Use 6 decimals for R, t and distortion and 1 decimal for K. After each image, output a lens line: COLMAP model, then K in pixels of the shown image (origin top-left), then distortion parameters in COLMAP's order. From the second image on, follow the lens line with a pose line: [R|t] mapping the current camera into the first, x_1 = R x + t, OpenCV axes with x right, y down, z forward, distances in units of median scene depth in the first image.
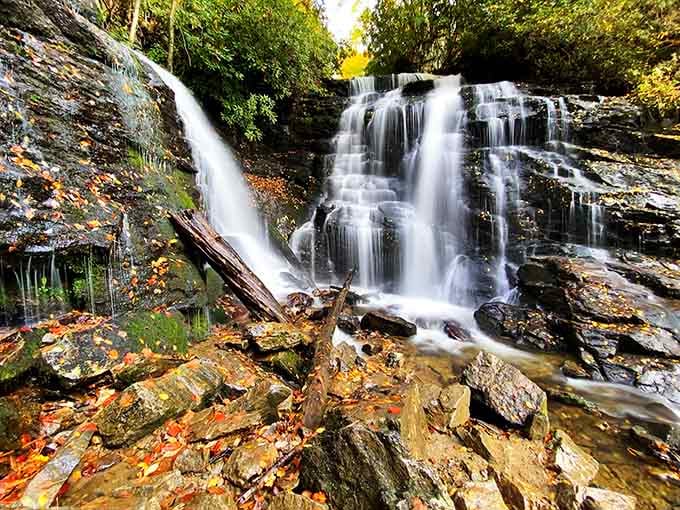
lens RADIAL K [[267.5, 0, 340.0], [0, 267.5, 255.0], [0, 0, 1]] dist [-0.026633, -0.000223]
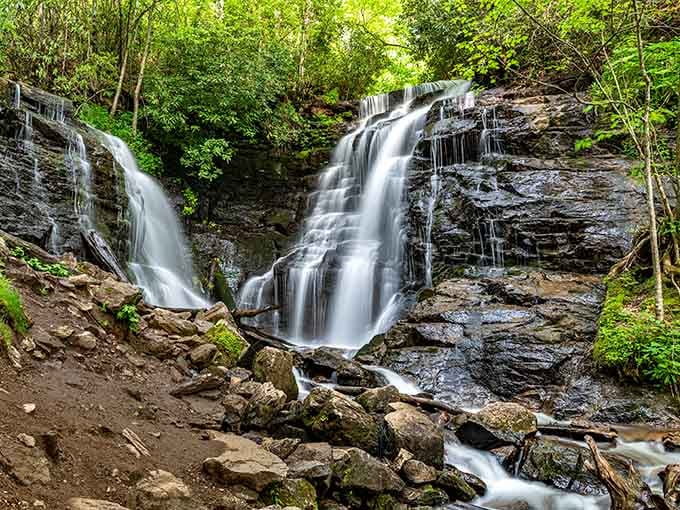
lens RADIAL K [[568.1, 0, 340.0], [0, 568.1, 255.0], [0, 0, 1]] dist [0.044485, -0.093732]
pose [[0.932690, -0.036475, -0.358830, 0.937232], [-0.059254, 0.965860, -0.252196, 0.345607], [0.355779, 0.256483, 0.898687, -0.687515]]
